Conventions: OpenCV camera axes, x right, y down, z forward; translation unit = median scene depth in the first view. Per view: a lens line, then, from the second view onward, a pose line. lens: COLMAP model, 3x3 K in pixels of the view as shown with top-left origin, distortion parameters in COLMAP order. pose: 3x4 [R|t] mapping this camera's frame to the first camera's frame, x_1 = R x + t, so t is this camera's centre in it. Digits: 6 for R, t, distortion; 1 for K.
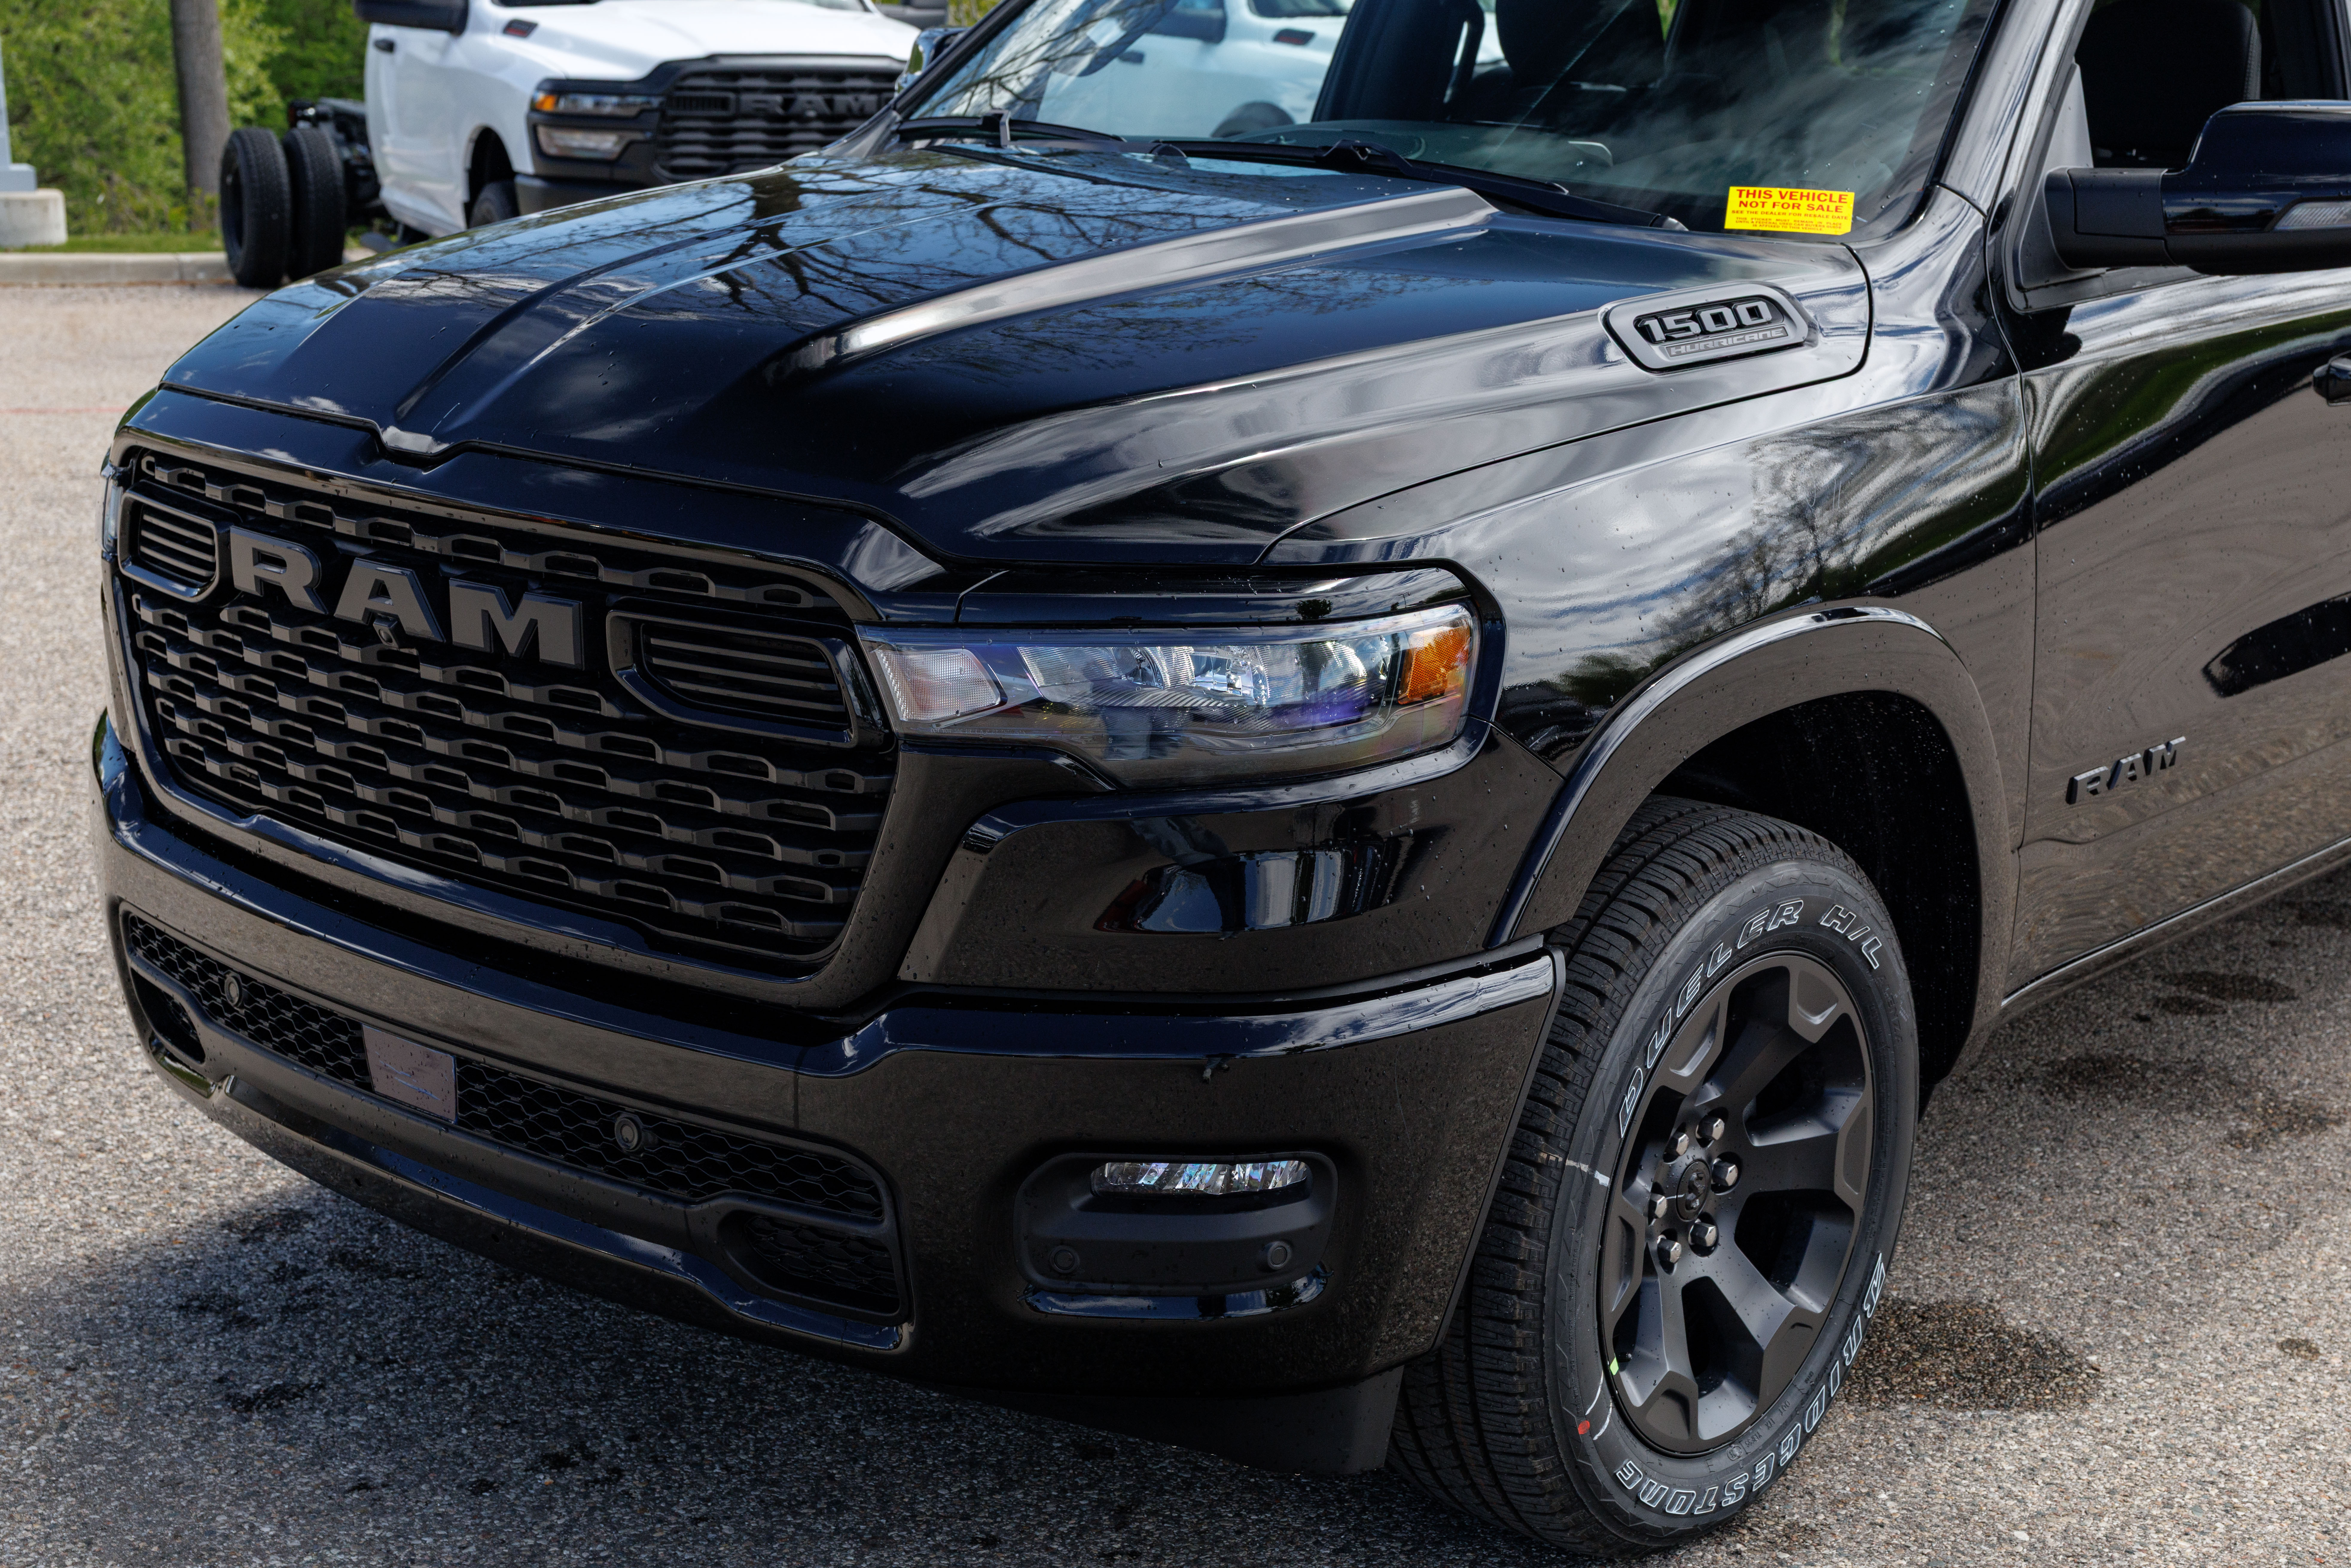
lens RADIAL K [[3308.0, 0, 1232.1], [0, 3308.0, 733.7], [0, 0, 1]] dist [-0.017121, 0.050552]
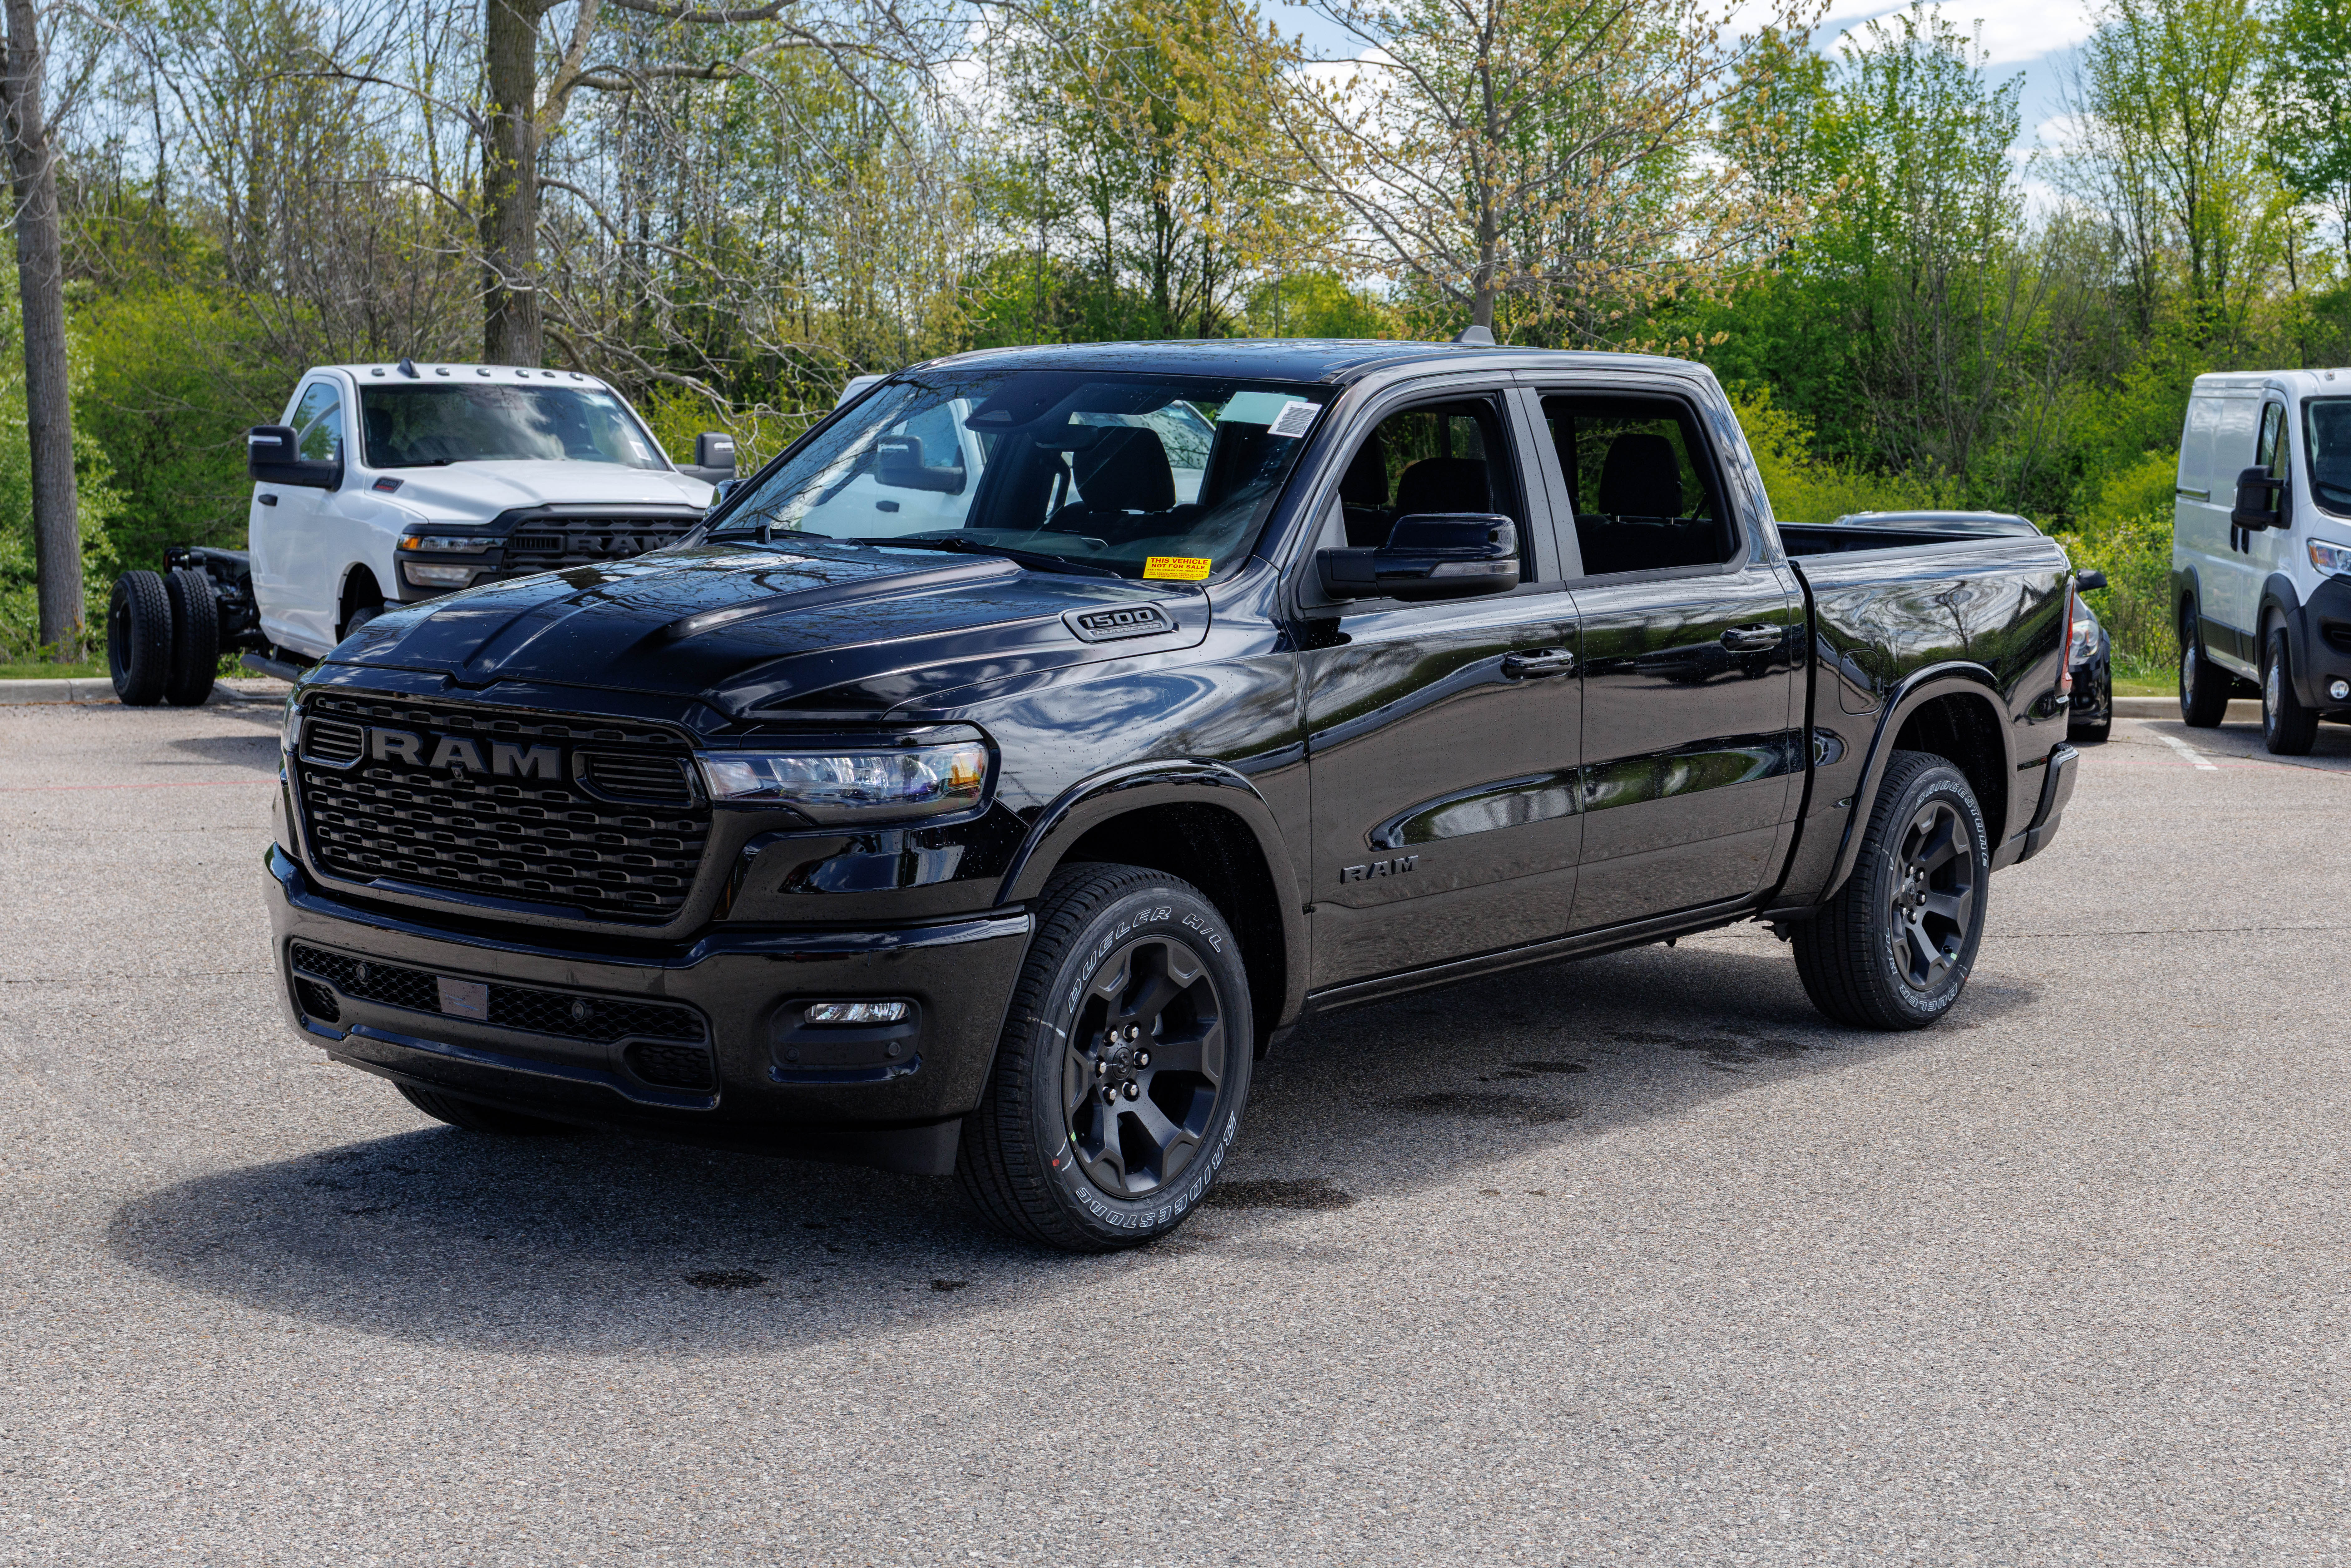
lens RADIAL K [[3313.7, 0, 1175.5], [0, 3313.7, 784.0], [0, 0, 1]] dist [-0.016414, 0.082626]
pose [[0.998837, -0.010944, 0.046948, 0.082578], [0.016468, 0.992764, -0.118951, 0.210419], [-0.045307, 0.119586, 0.991790, -0.964726]]
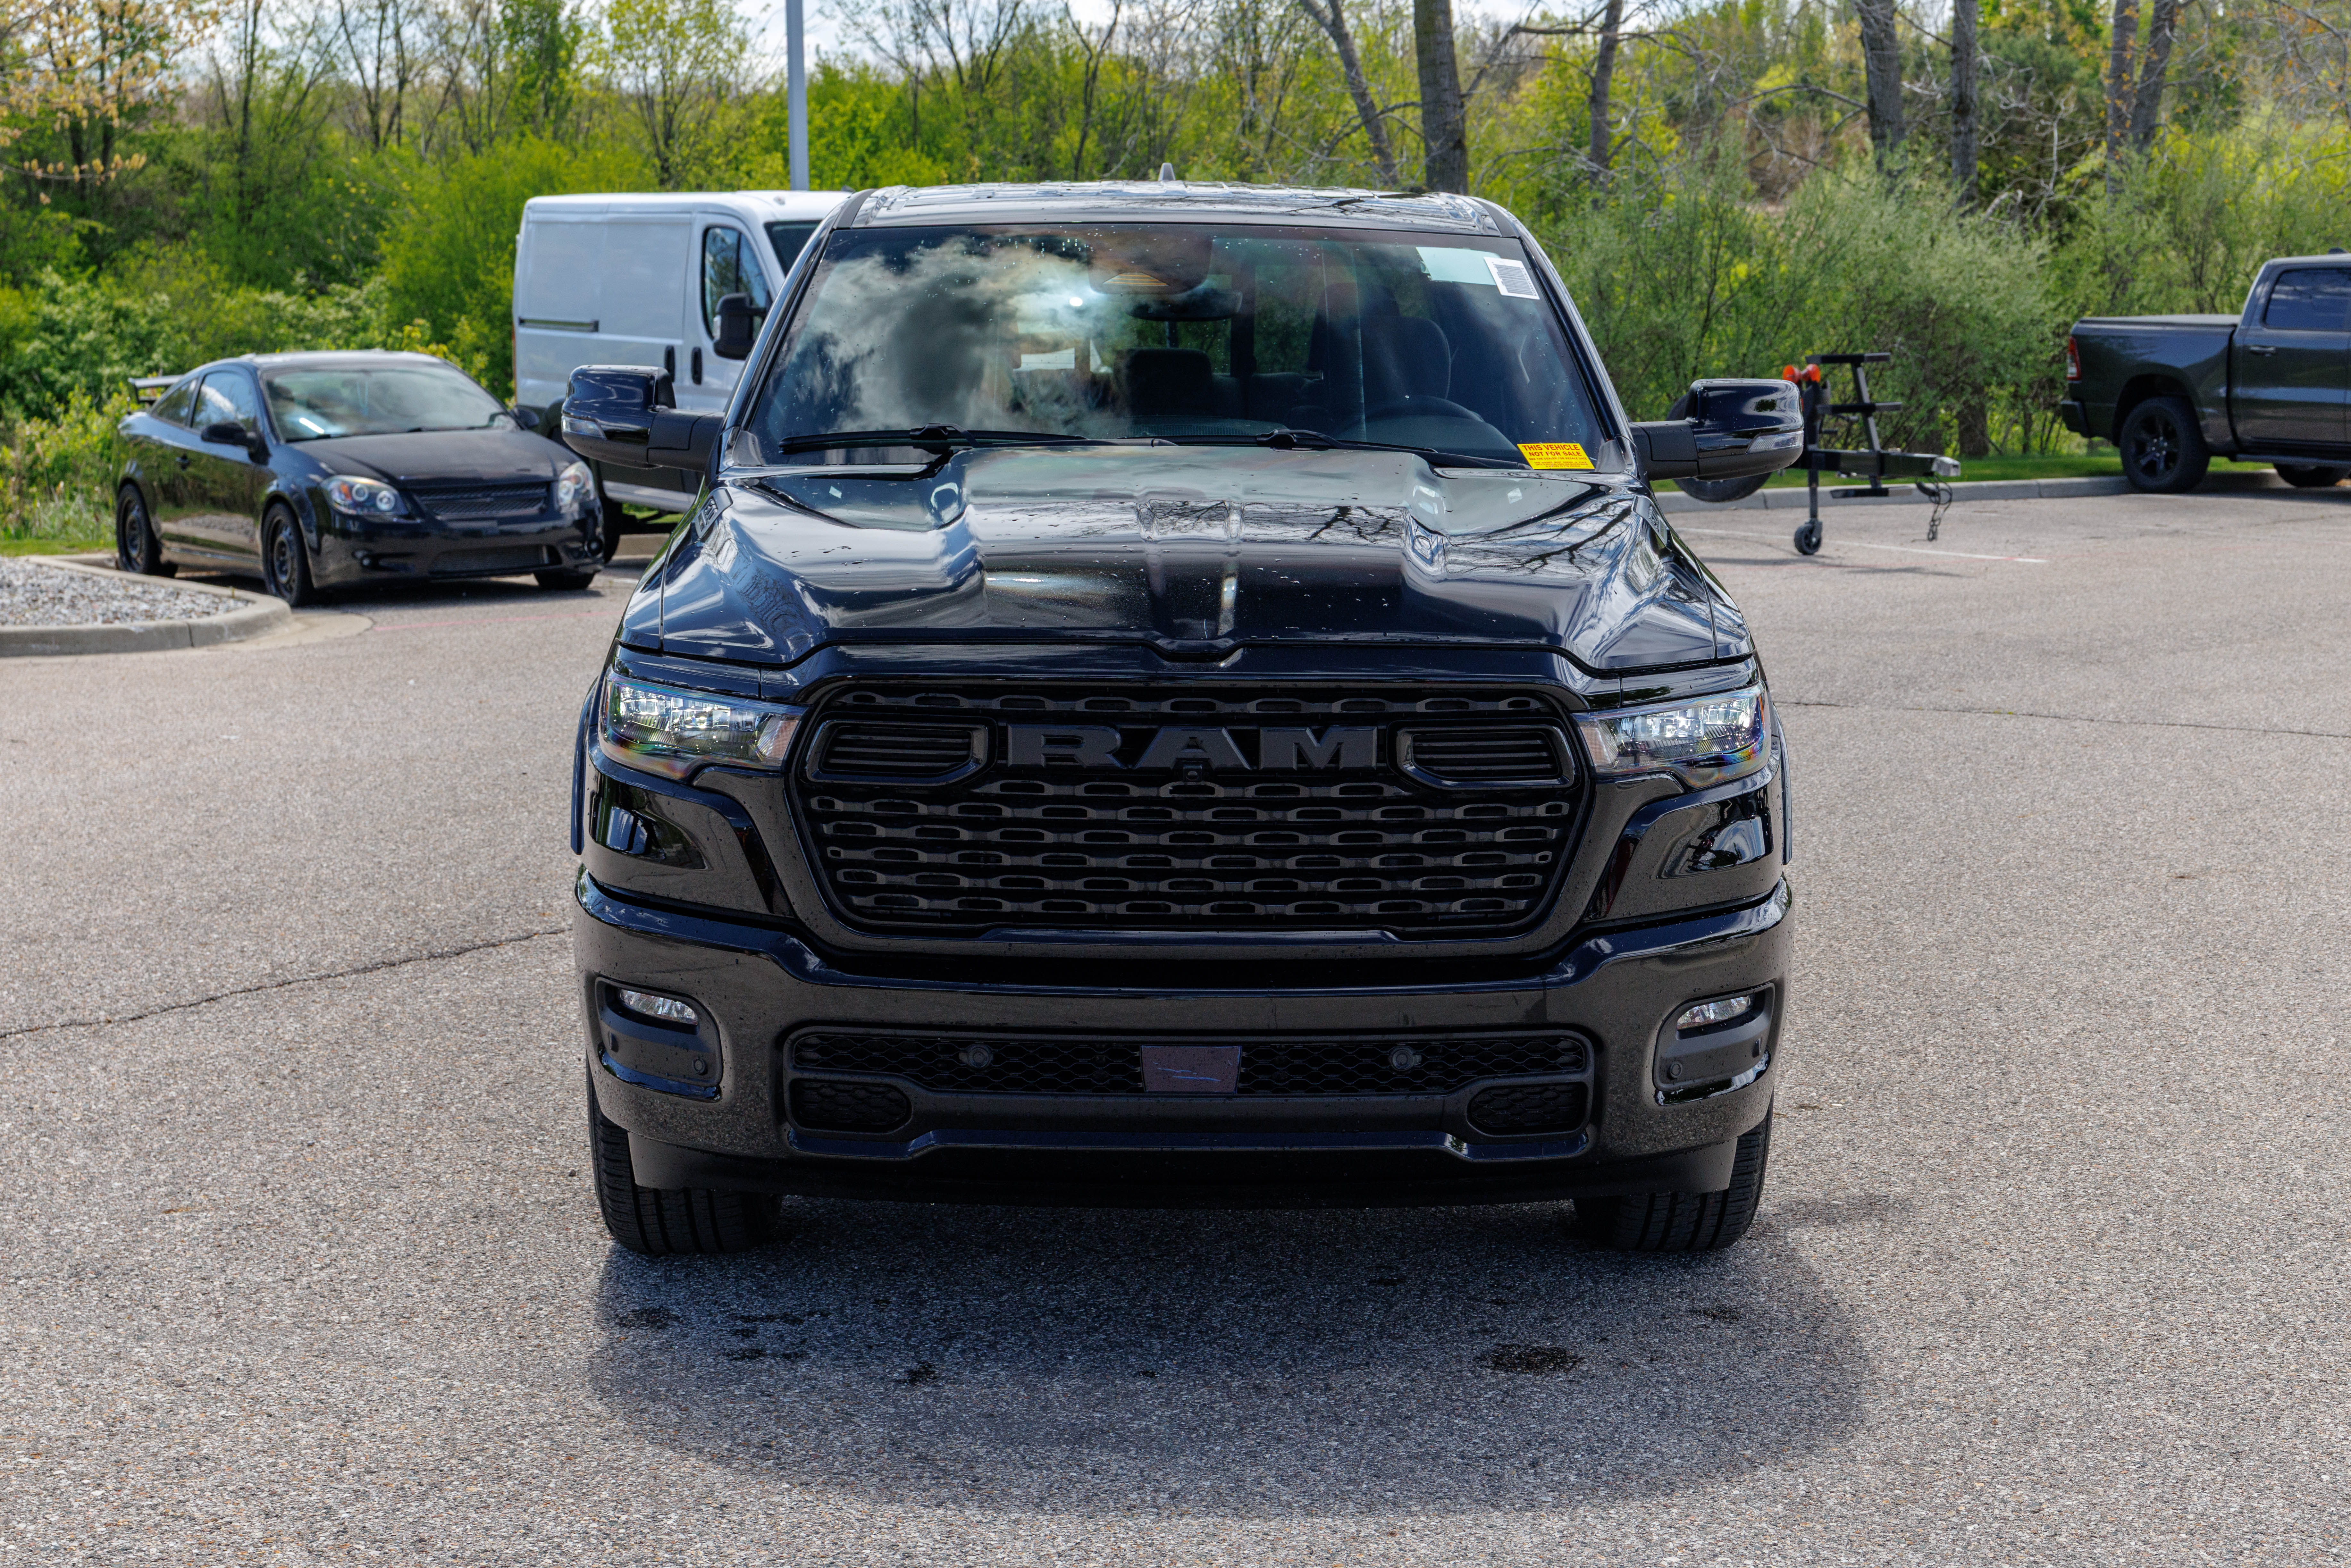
lens RADIAL K [[3475.0, 0, 1202.7], [0, 3475.0, 785.5], [0, 0, 1]] dist [-0.043194, 0.166097]
pose [[0.760982, -0.113071, 0.638844, -1.193366], [0.157433, 0.987447, -0.012760, -0.002844], [-0.629382, 0.110285, 0.769230, -0.221964]]
